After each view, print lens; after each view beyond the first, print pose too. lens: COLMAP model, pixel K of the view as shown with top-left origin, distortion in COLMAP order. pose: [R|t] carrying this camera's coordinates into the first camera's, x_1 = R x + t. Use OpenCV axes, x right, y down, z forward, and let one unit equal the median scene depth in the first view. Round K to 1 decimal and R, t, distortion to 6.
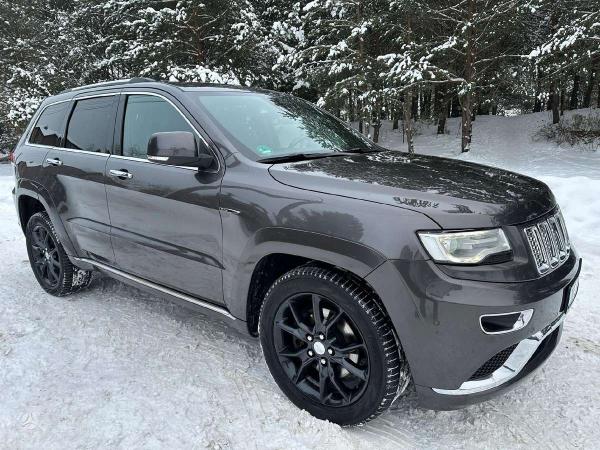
lens RADIAL K [[433.2, 0, 297.5], [0, 433.2, 227.3], [0, 0, 1]] dist [0.027536, -0.035790]
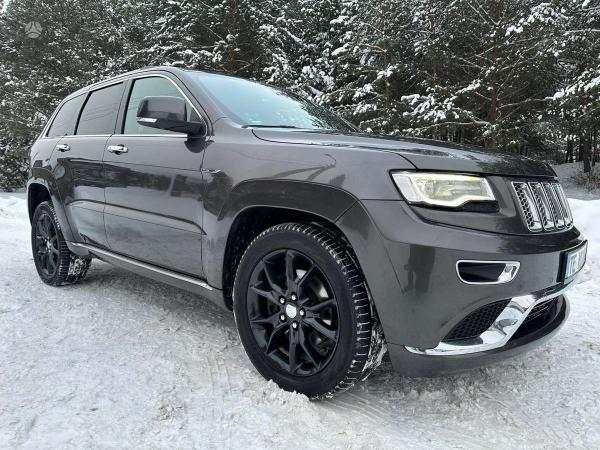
lens RADIAL K [[433.2, 0, 301.5], [0, 433.2, 221.9], [0, 0, 1]] dist [0.027536, -0.035790]
pose [[0.997201, 0.043011, -0.061152, 0.098445], [-0.050569, 0.990487, -0.127978, 0.169345], [0.055066, 0.130712, 0.989890, 0.049168]]
